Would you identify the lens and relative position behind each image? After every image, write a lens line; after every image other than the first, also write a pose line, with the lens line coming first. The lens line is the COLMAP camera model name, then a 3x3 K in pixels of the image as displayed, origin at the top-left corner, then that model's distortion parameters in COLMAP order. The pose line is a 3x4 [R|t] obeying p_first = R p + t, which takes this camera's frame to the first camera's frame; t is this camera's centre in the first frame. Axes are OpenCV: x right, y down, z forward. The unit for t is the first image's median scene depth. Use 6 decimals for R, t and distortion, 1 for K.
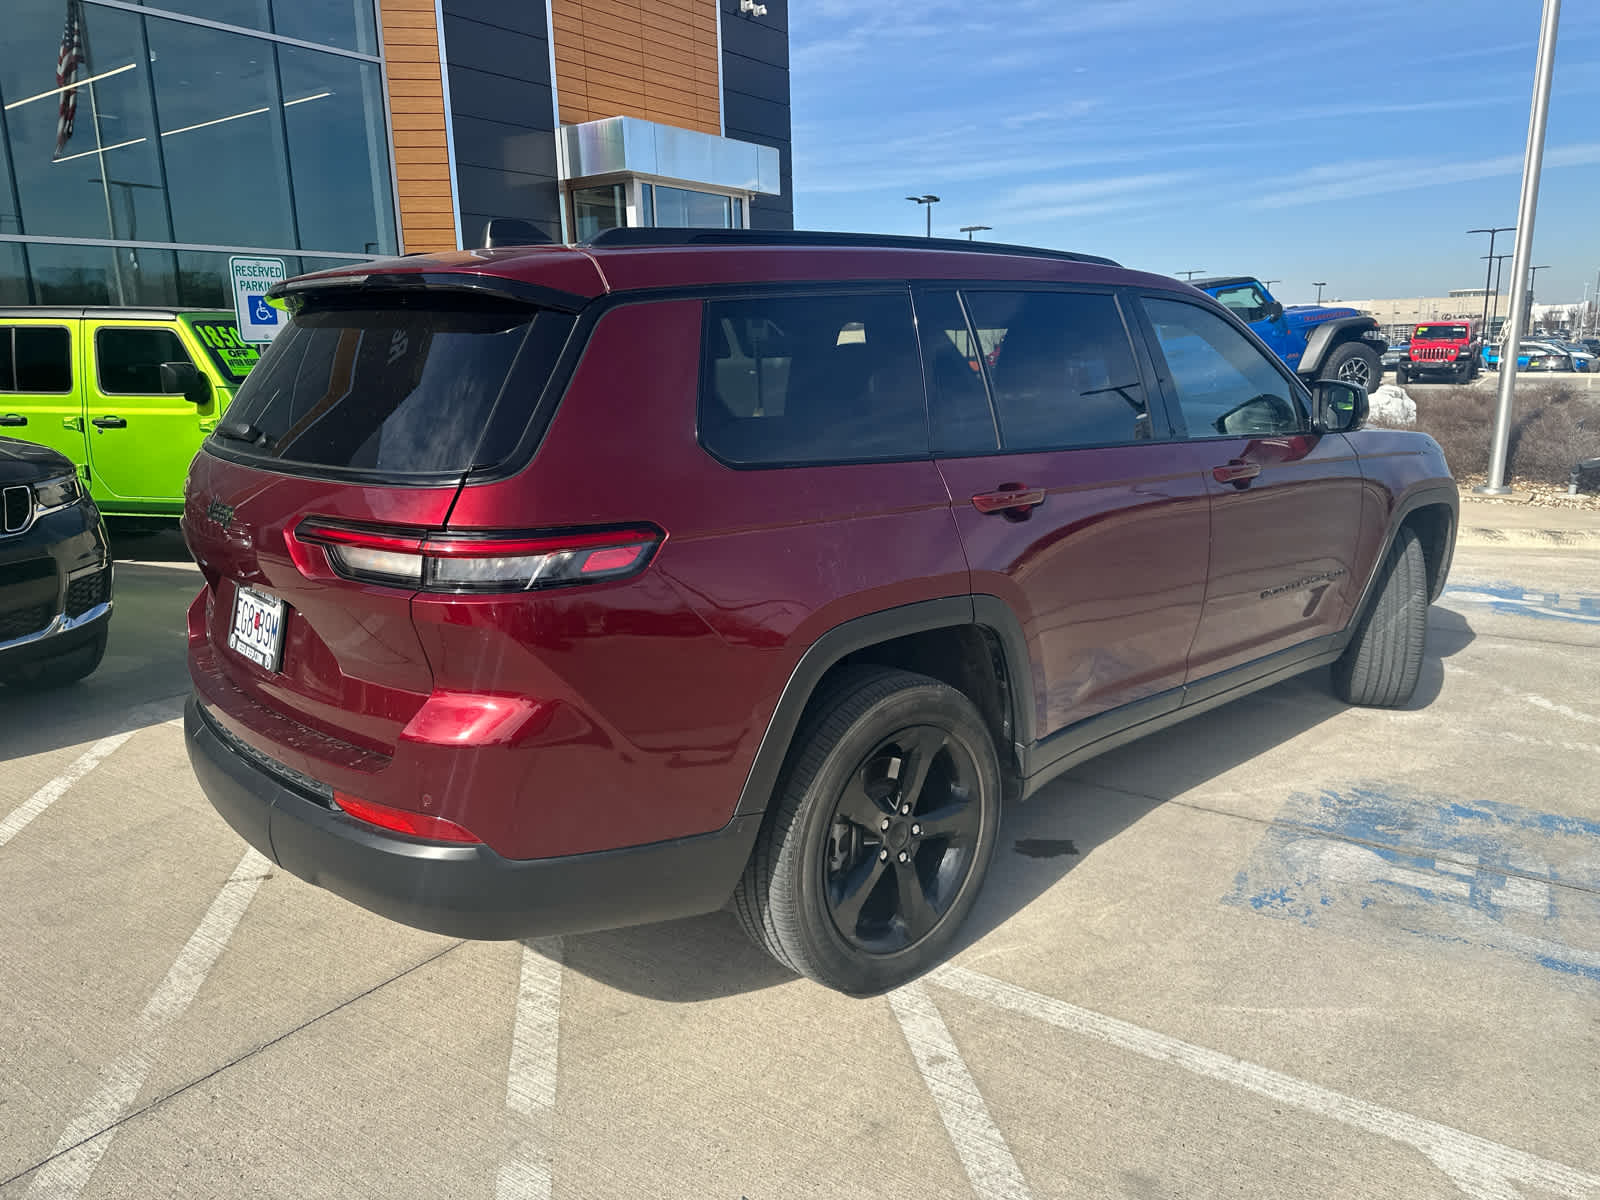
lens RADIAL K [[1135.2, 0, 802.5], [0, 1135.2, 610.2], [0, 0, 1]] dist [0.001082, -0.004082]
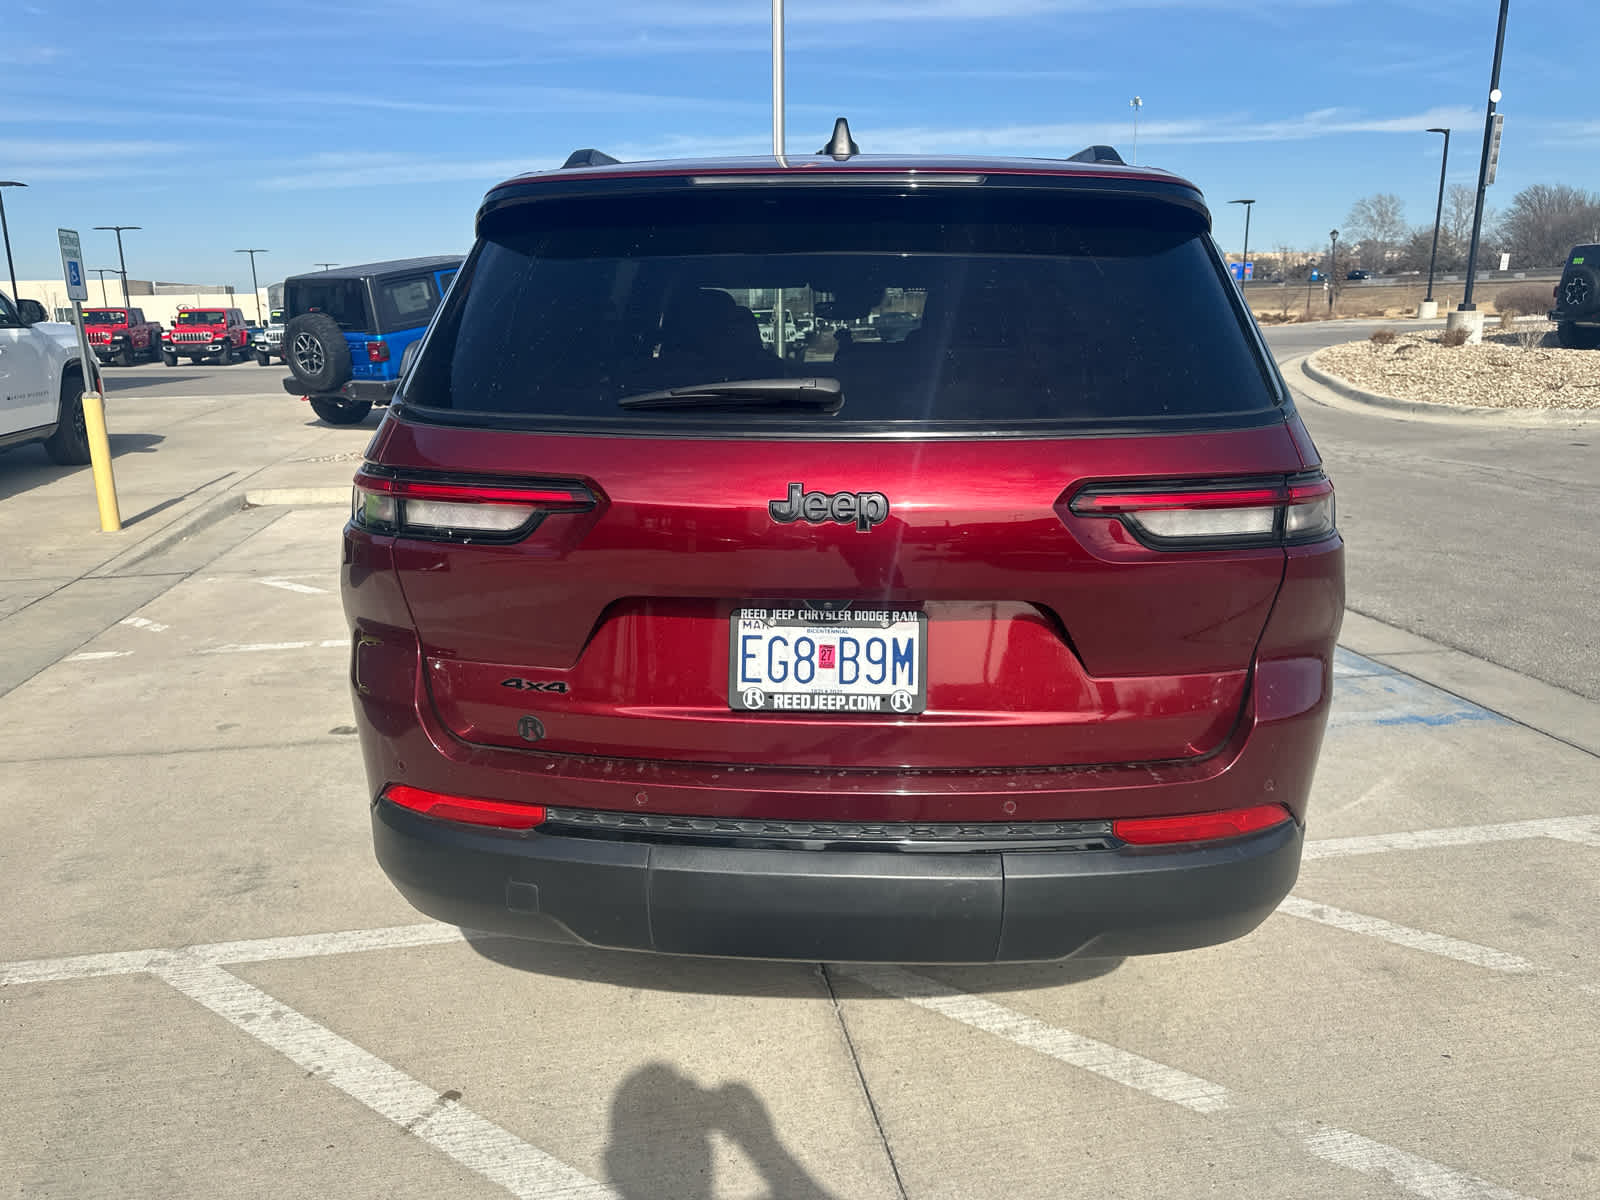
lens RADIAL K [[1135.2, 0, 801.1], [0, 1135.2, 600.2], [0, 0, 1]] dist [0.001082, -0.004082]
pose [[0.709380, -0.162715, 0.685787, -0.937565], [0.159589, 0.984798, 0.068581, -0.073235], [-0.686521, 0.060794, 0.724564, 0.482166]]
